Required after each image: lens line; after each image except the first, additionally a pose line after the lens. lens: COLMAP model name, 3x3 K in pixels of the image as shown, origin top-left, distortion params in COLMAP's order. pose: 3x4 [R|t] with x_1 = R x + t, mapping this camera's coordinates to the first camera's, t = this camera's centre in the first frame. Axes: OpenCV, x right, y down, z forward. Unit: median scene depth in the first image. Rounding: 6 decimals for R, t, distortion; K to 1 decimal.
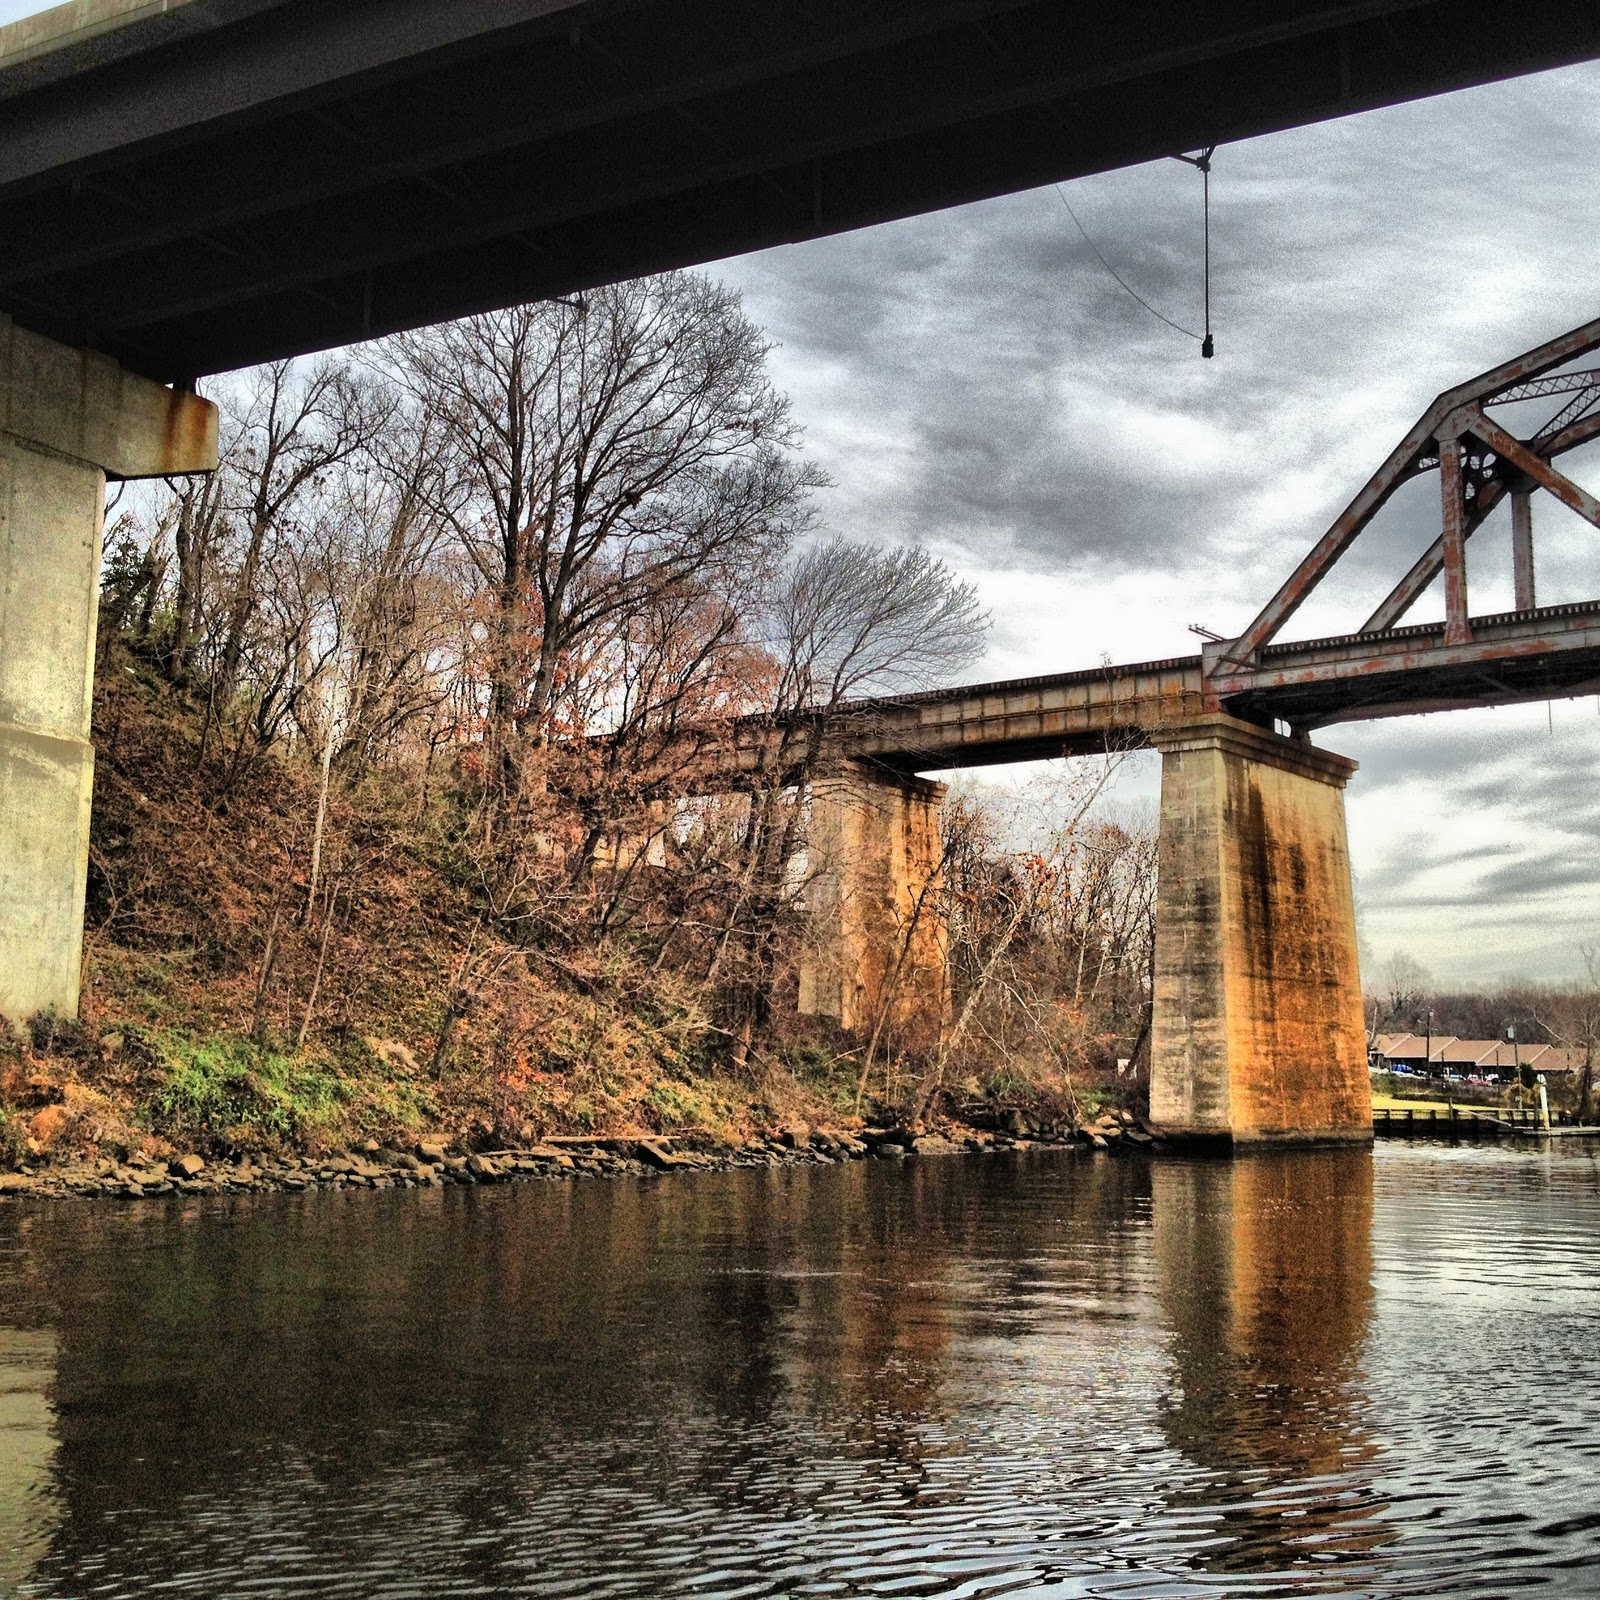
lens RADIAL K [[2080.1, 0, 800.0], [0, 2080.1, 800.0], [0, 0, 1]] dist [0.065236, -0.037058]
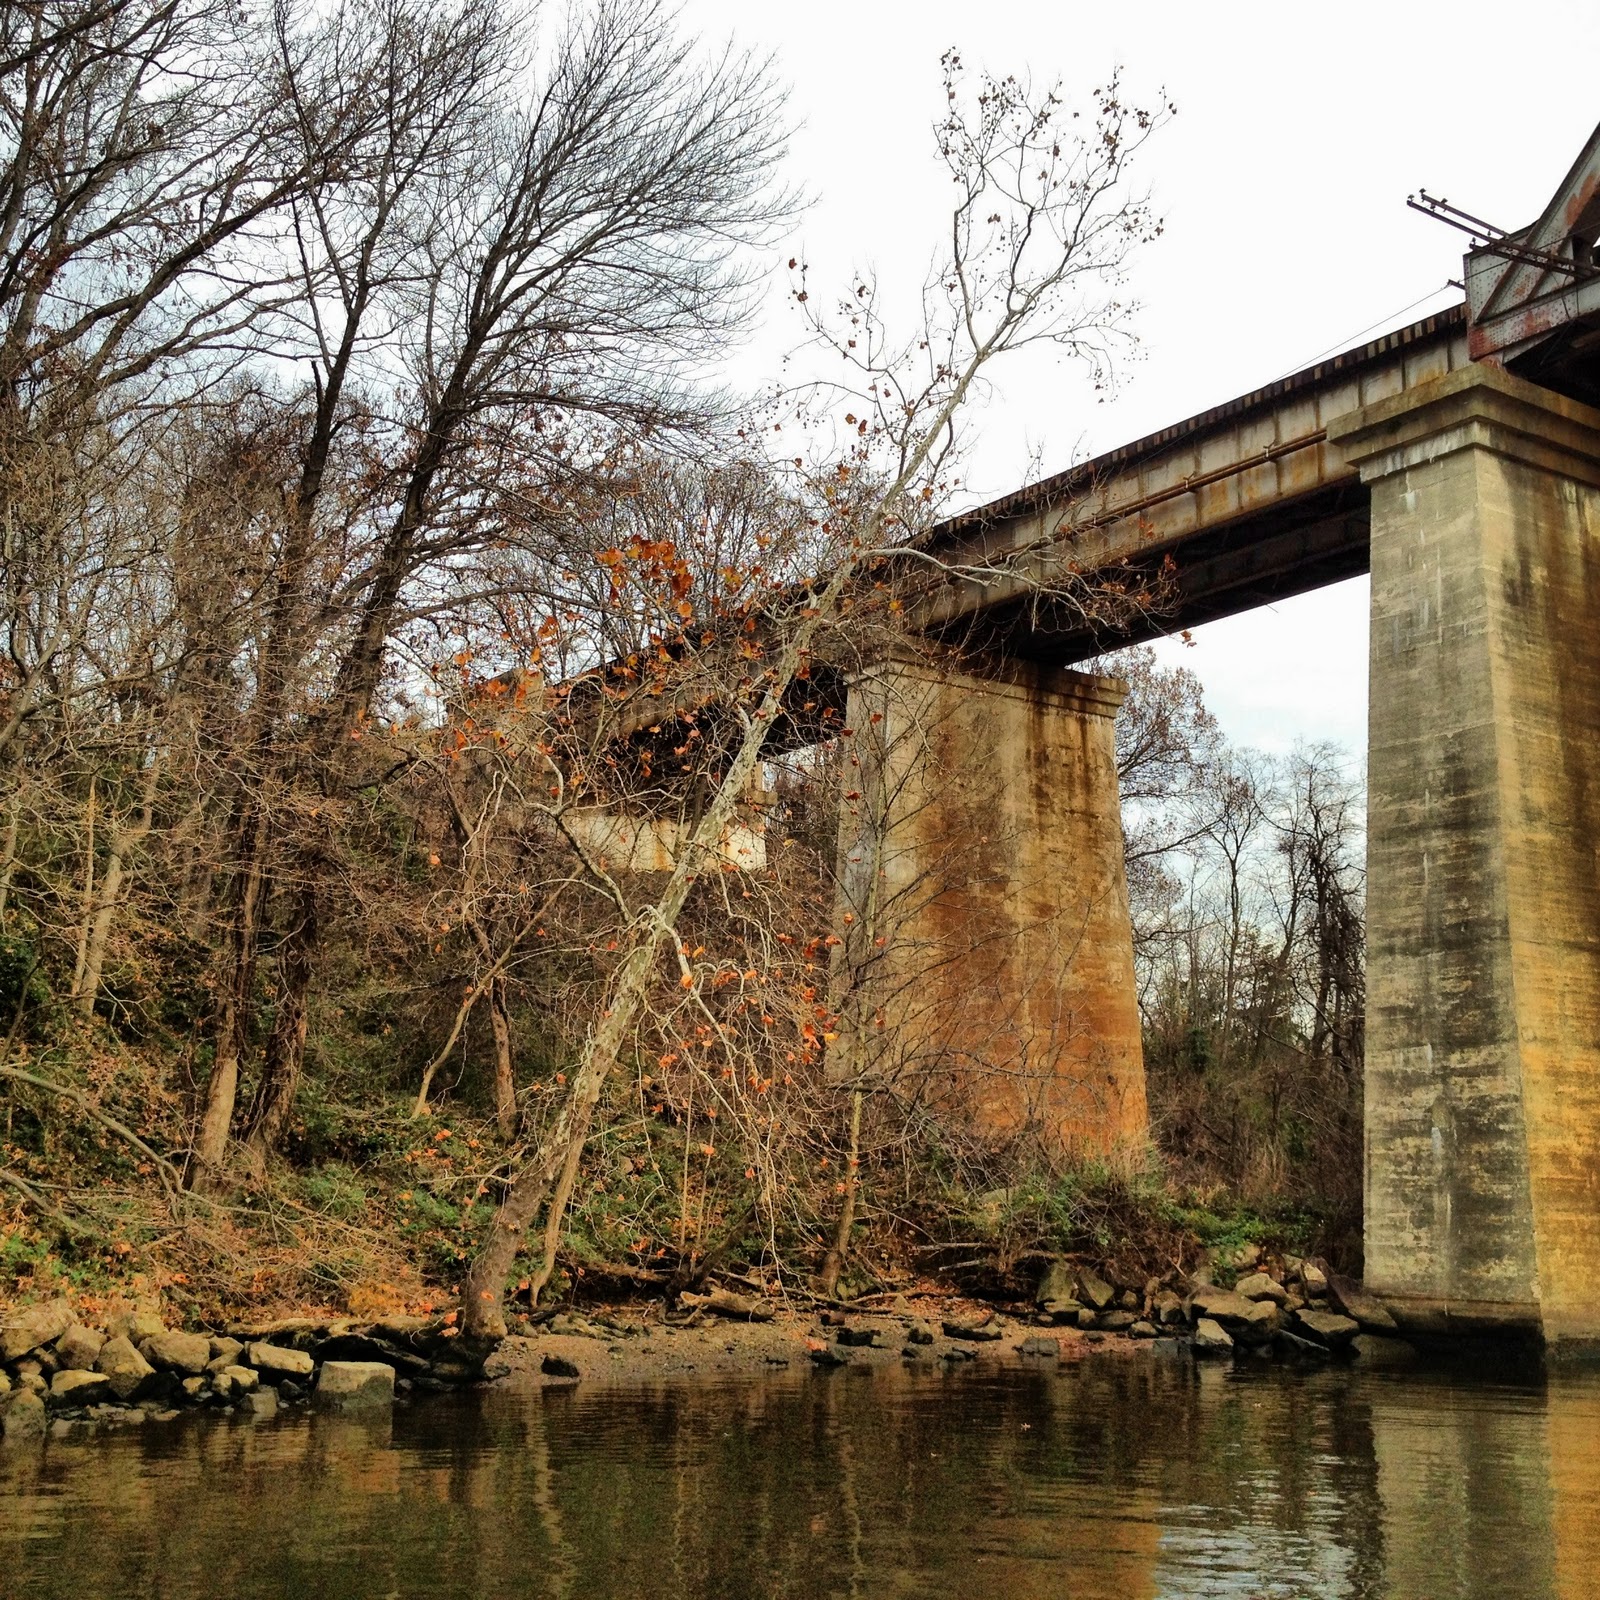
lens RADIAL K [[2080.1, 0, 800.0], [0, 2080.1, 800.0], [0, 0, 1]] dist [0.065236, -0.037058]
pose [[0.956597, -0.060343, -0.285098, 0.185718], [0.042565, 0.996766, -0.068154, 0.076473], [0.288289, 0.053061, 0.956072, 0.535160]]
